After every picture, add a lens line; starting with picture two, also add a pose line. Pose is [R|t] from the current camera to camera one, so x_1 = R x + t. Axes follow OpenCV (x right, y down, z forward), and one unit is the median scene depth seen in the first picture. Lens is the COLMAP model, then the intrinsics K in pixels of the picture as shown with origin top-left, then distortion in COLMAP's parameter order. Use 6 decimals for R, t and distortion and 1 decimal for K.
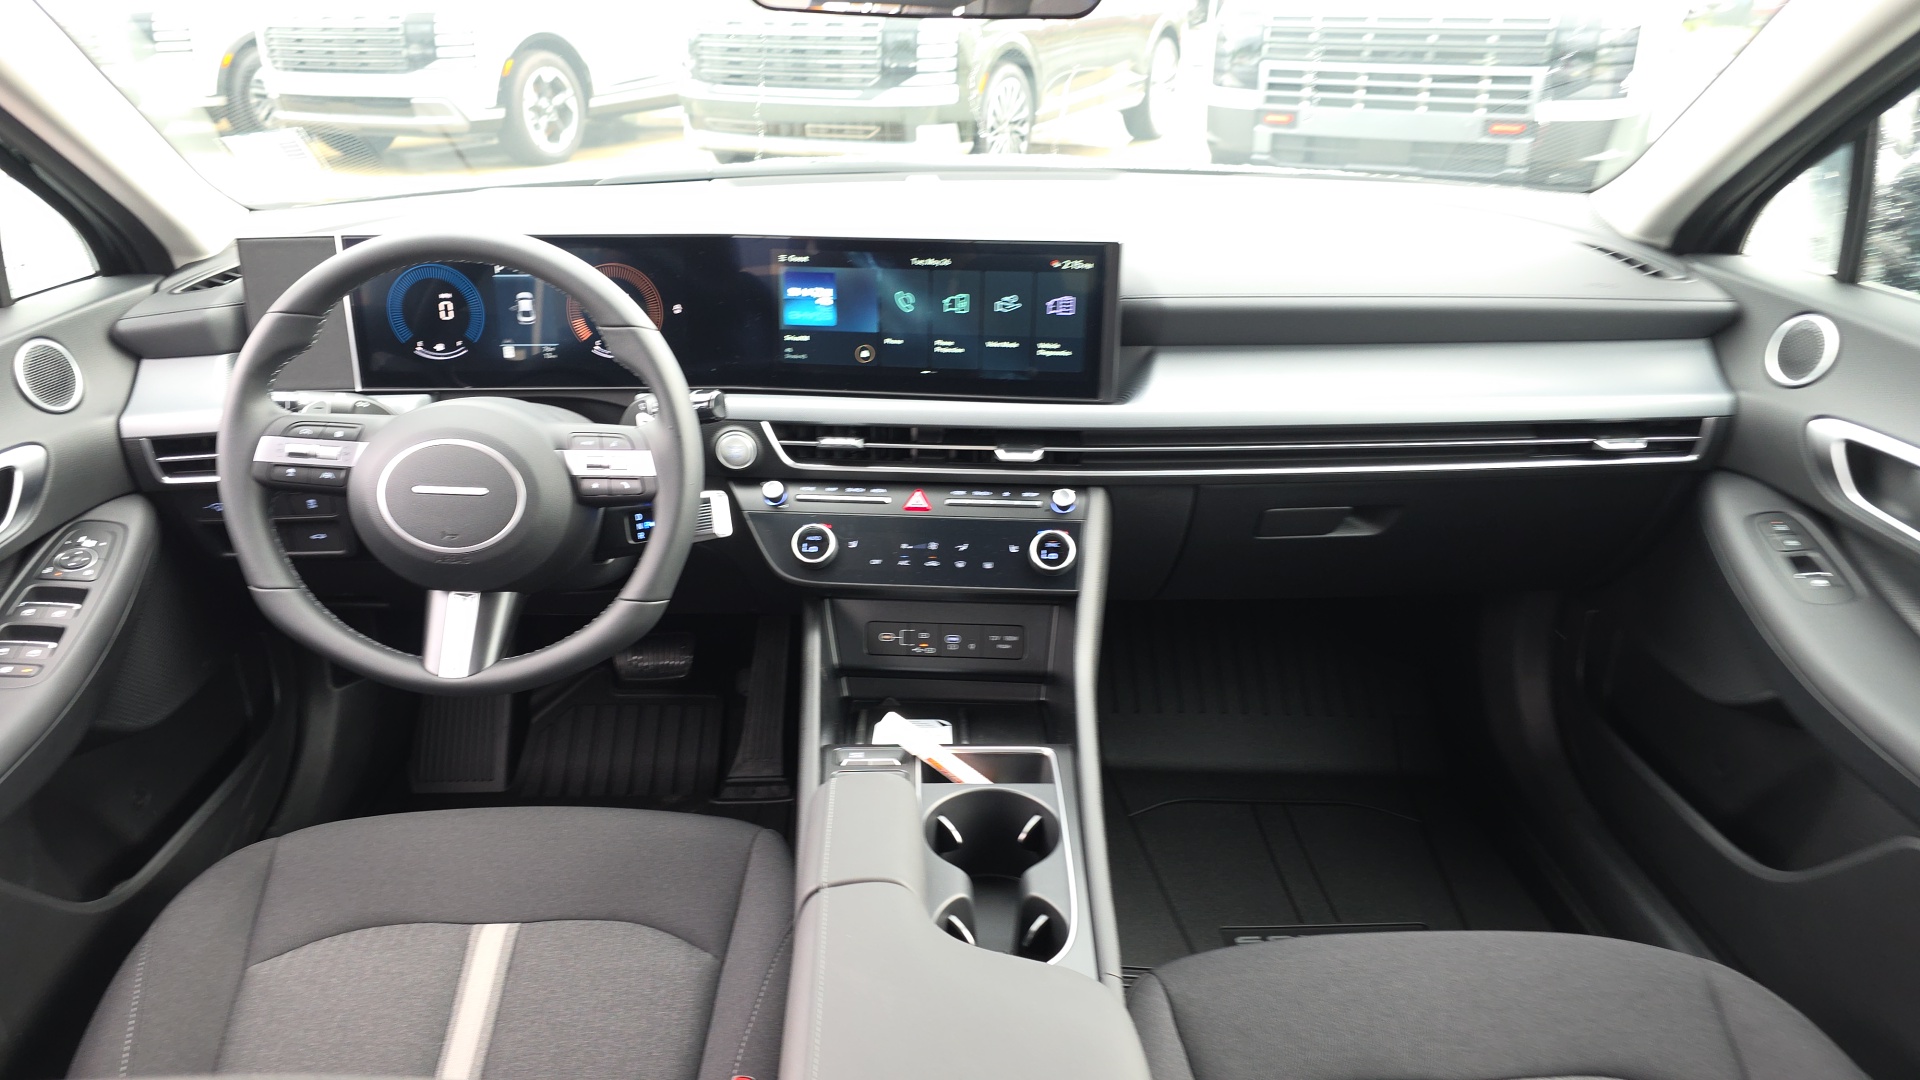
lens RADIAL K [[1311.3, 0, 958.5], [0, 1311.3, 575.0], [0, 0, 1]] dist [0.027989, -0.006702]
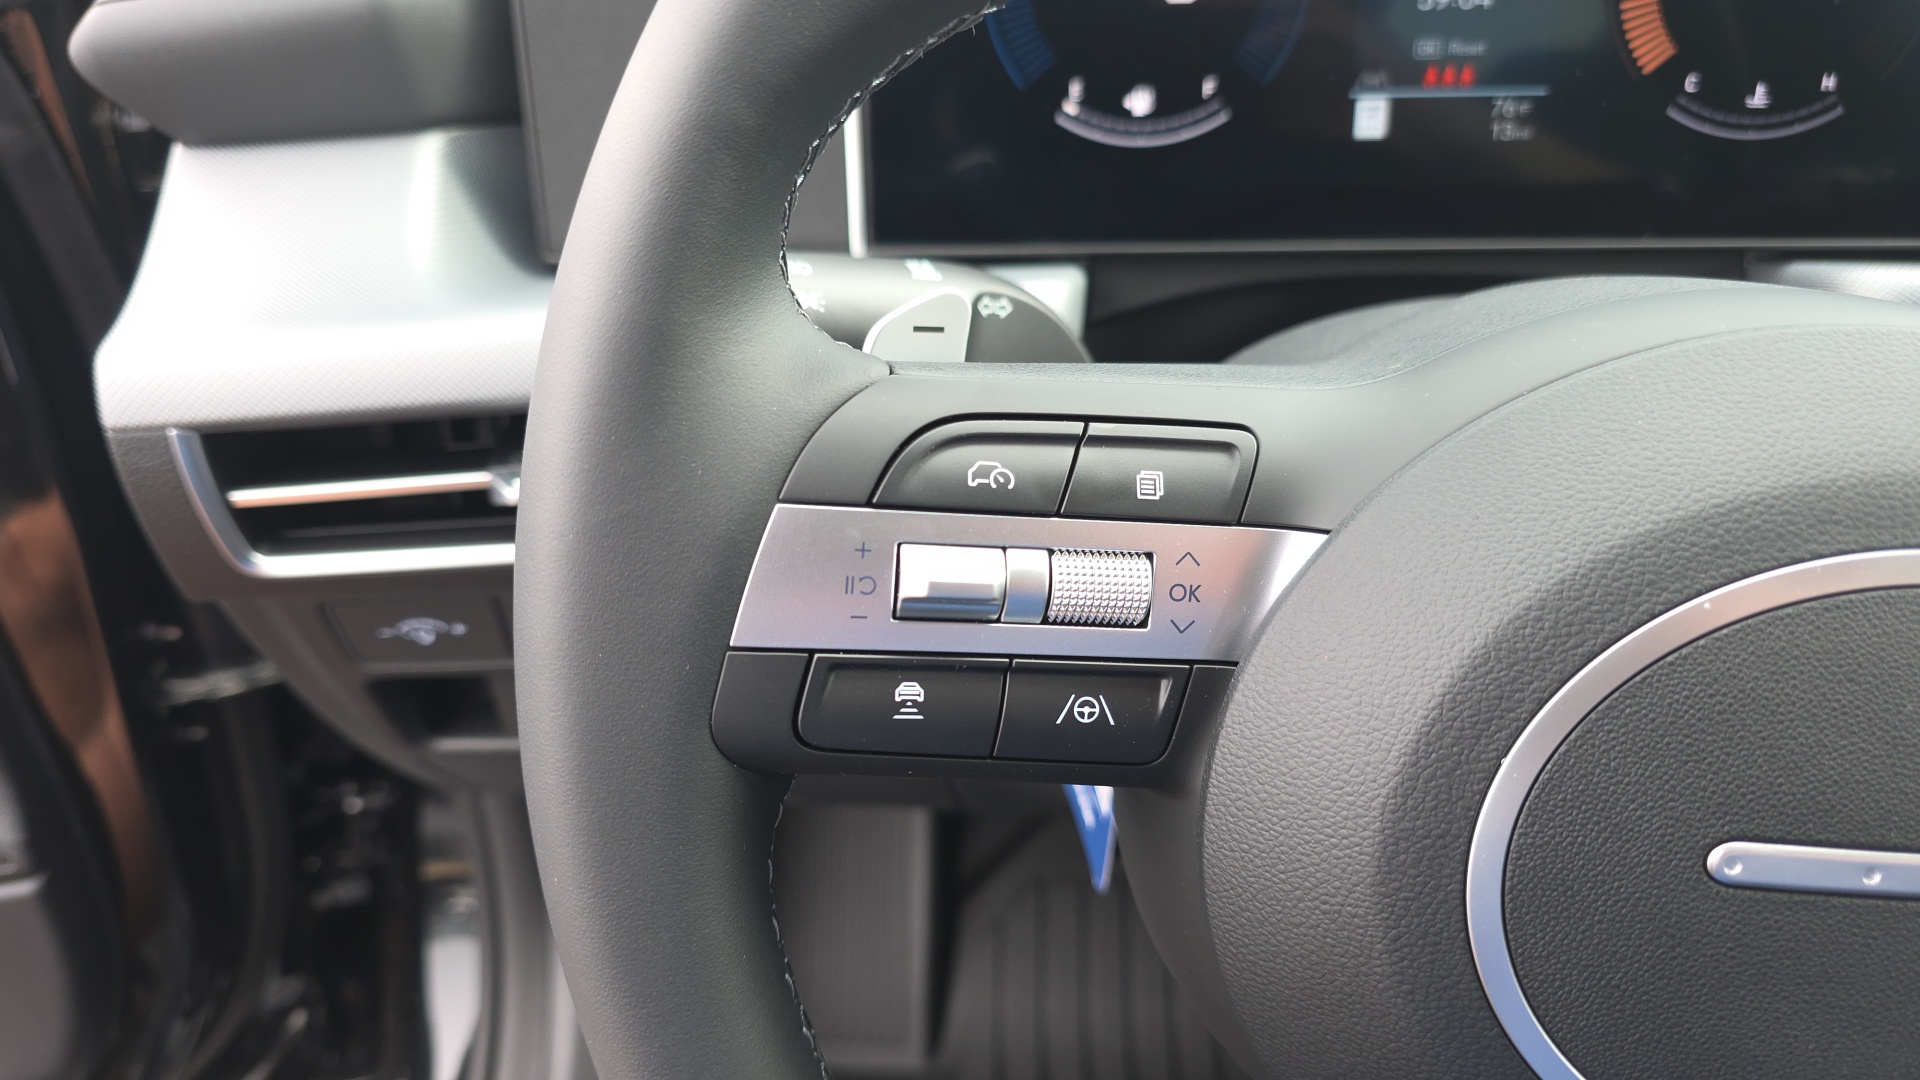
lens RADIAL K [[1375.8, 0, 920.4], [0, 1375.8, 542.7], [0, 0, 1]] dist [0.026030, -0.062045]
pose [[0.995195, 0.021877, -0.095441, -0.415601], [-0.016490, 0.998246, 0.056866, -0.093855], [0.096518, -0.055019, 0.993809, 0.697262]]
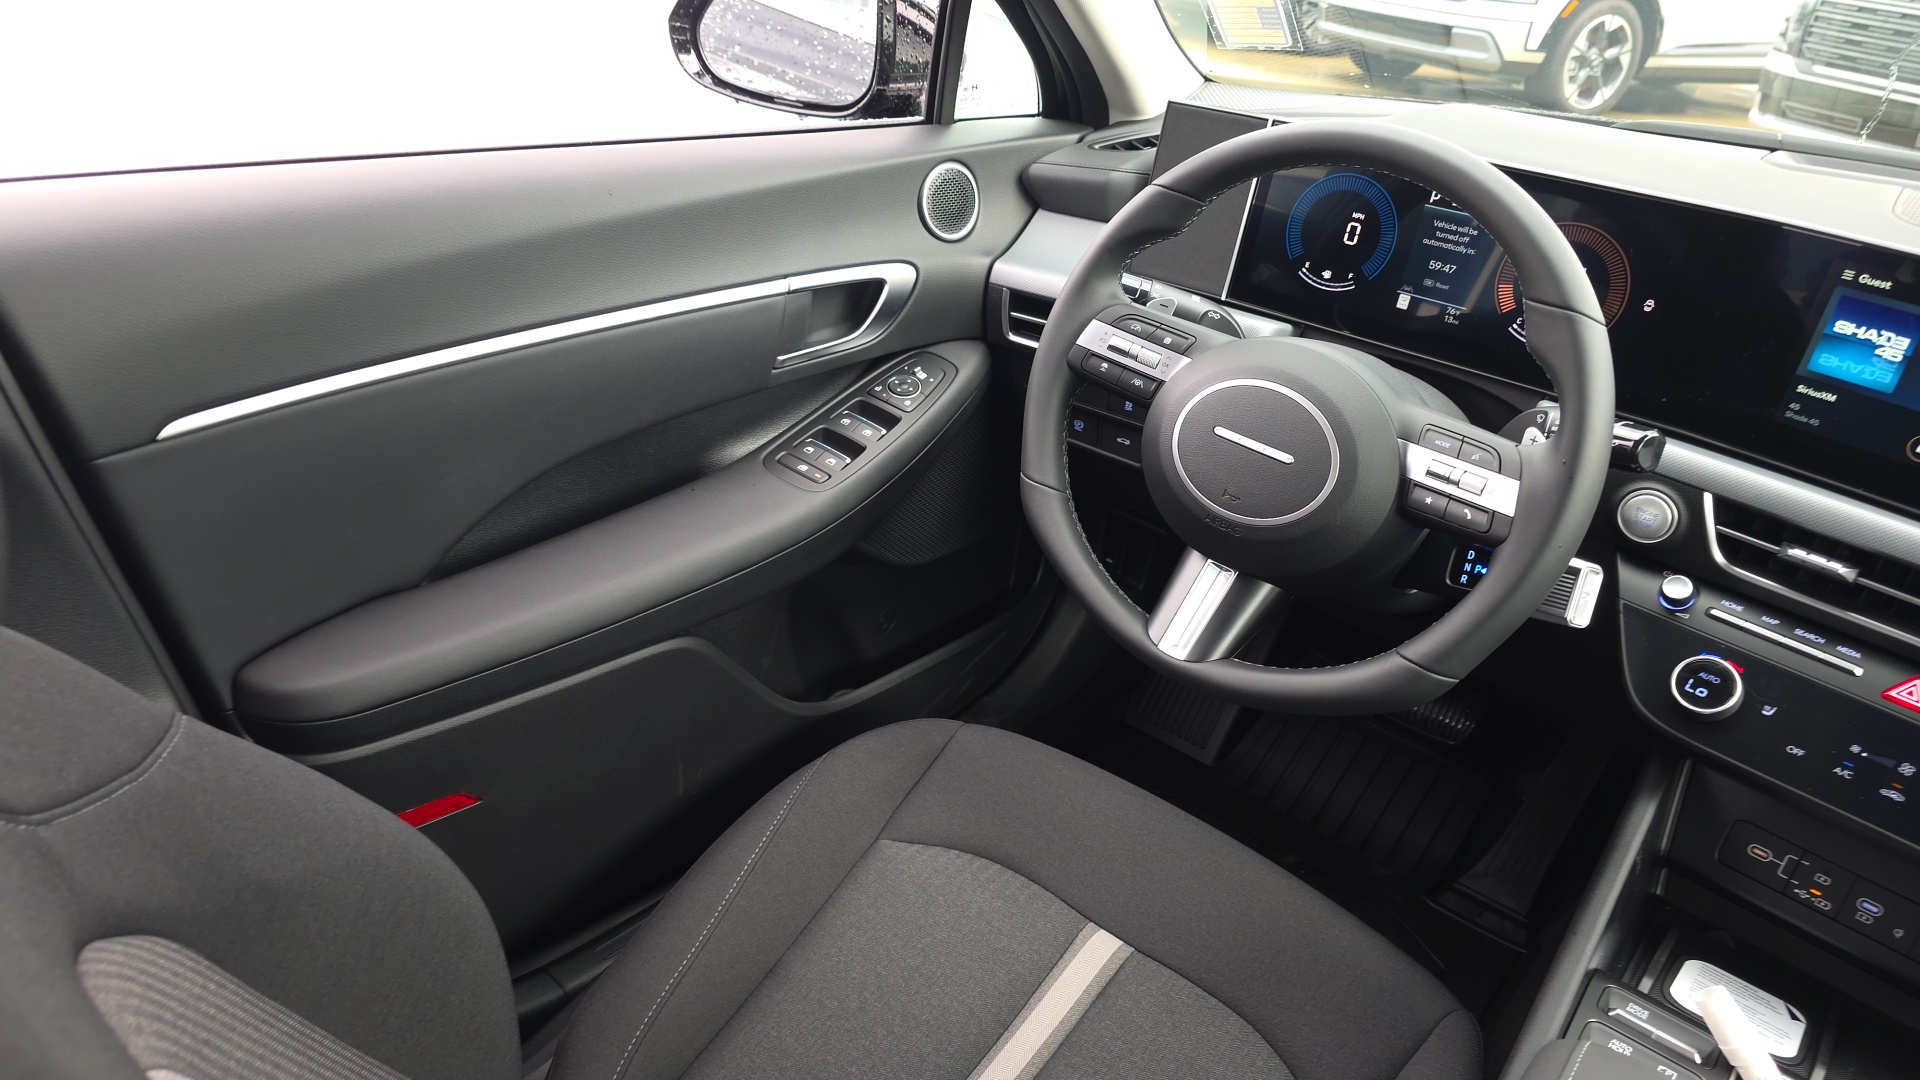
lens RADIAL K [[1312.7, 0, 951.0], [0, 1312.7, 558.1], [0, 0, 1]] dist [0.067795, -0.067730]
pose [[0.744076, 0.374452, -0.553296, -0.044207], [-0.362505, 0.921941, 0.136439, -0.036901], [0.561196, 0.099051, 0.821735, 0.206015]]
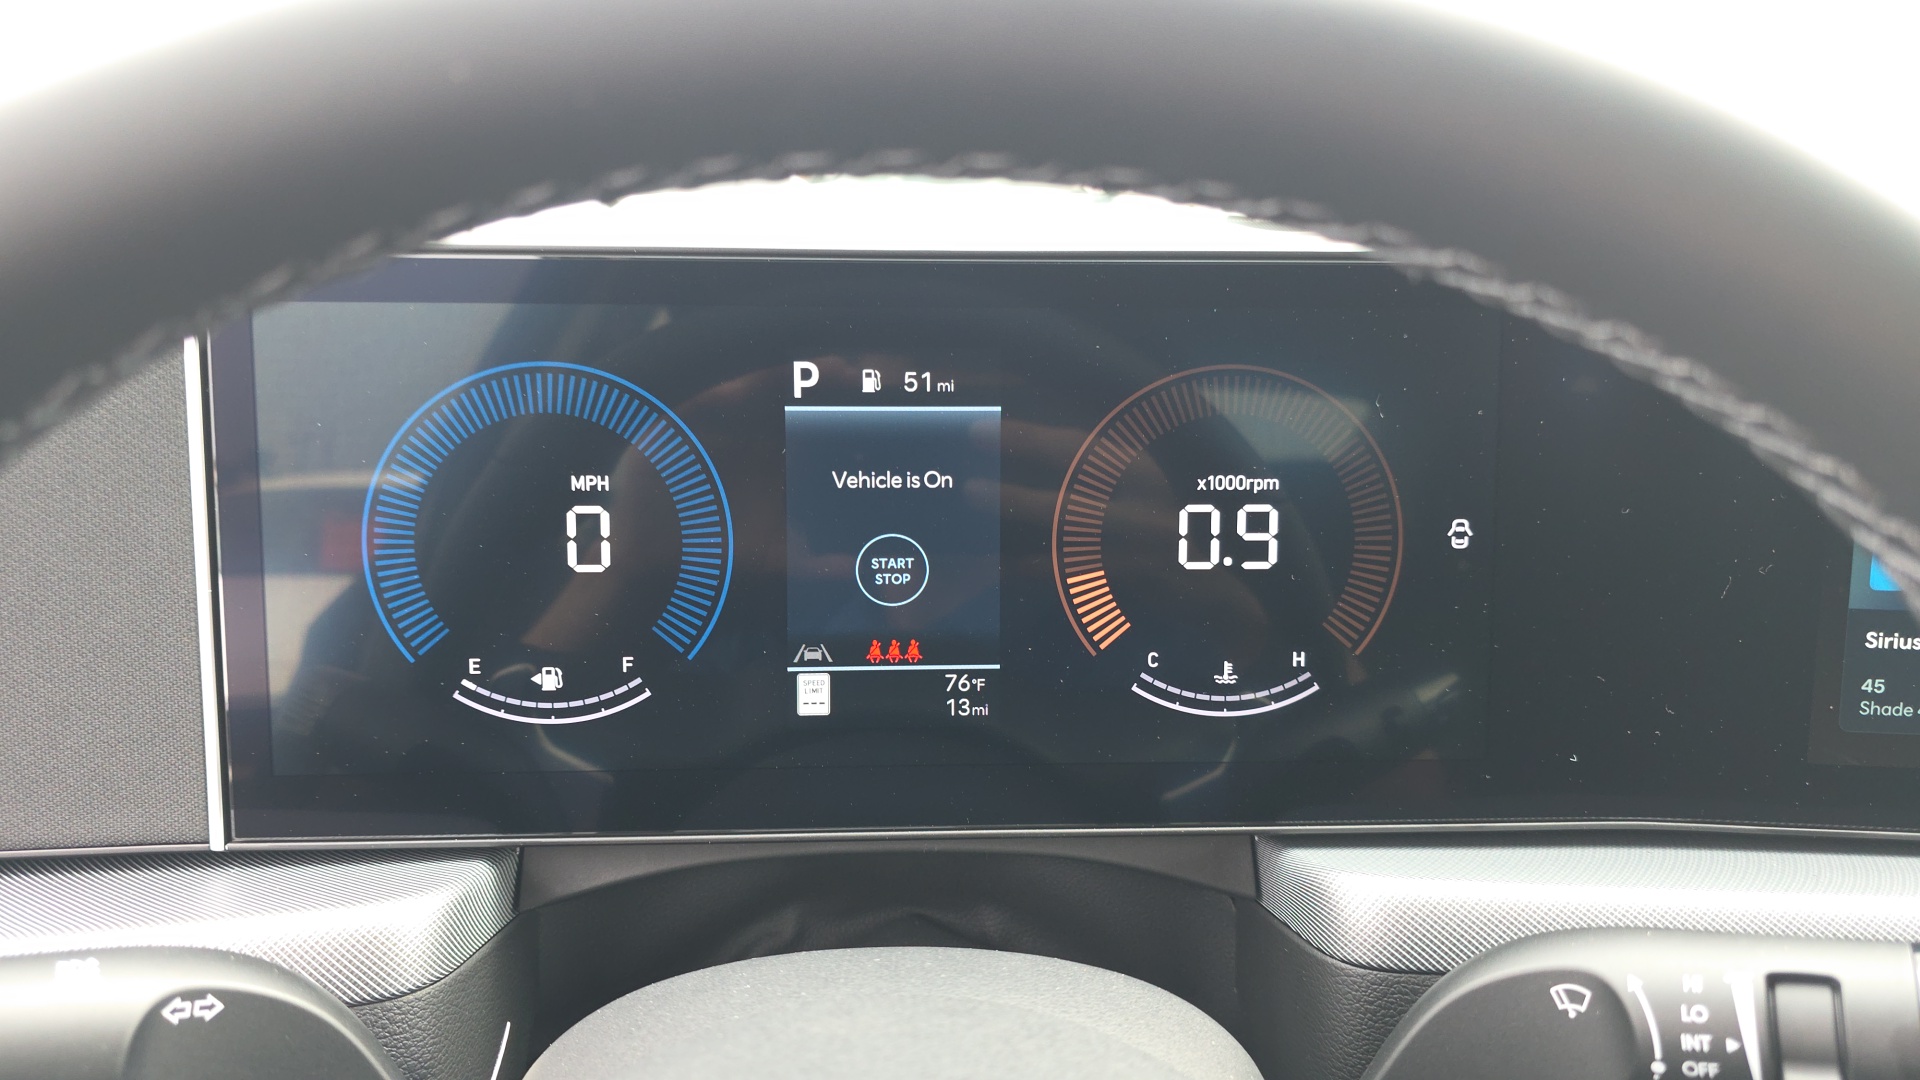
lens RADIAL K [[1375.8, 0, 920.4], [0, 1375.8, 542.7], [0, 0, 1]] dist [0.026030, -0.062045]
pose [[0.999988, 0.002823, -0.003940, -0.324531], [-0.003542, 0.980463, -0.196673, -0.148168], [0.003308, 0.196685, 0.980461, 0.741522]]
